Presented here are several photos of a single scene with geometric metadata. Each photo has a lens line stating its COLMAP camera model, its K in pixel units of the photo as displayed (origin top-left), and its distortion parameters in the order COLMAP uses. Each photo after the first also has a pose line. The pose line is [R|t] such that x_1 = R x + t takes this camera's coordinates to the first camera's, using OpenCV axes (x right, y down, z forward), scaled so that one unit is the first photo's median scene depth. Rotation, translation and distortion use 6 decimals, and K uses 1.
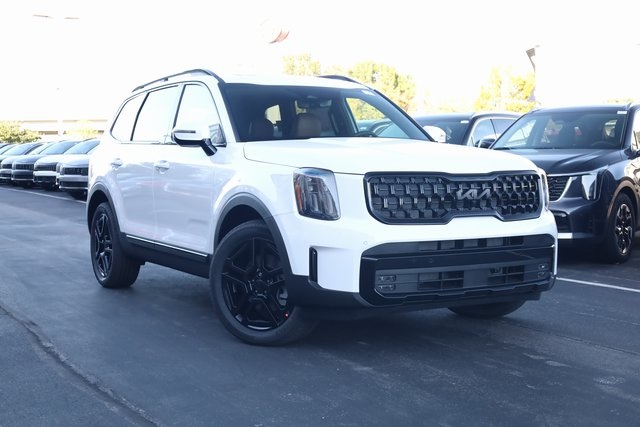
lens RADIAL K [[943.0, 0, 320.0], [0, 943.0, 213.5], [0, 0, 1]] dist [-0.004866, -0.011119]
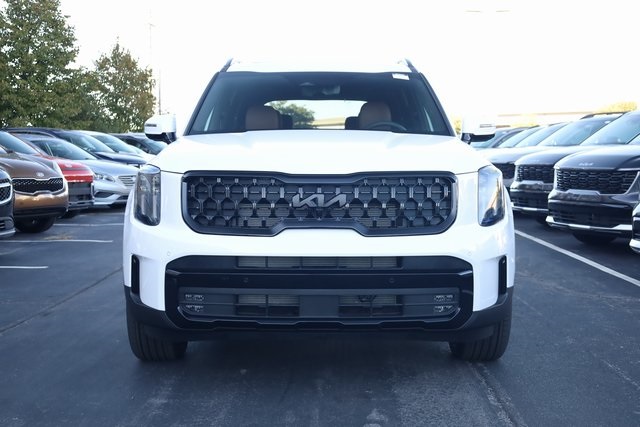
lens RADIAL K [[943.0, 0, 320.0], [0, 943.0, 213.5], [0, 0, 1]] dist [-0.004866, -0.011119]
pose [[0.860762, 0.036484, -0.507698, 0.564854], [-0.033162, 0.999328, 0.015590, -0.021793], [0.507926, 0.003417, 0.861394, 0.315804]]
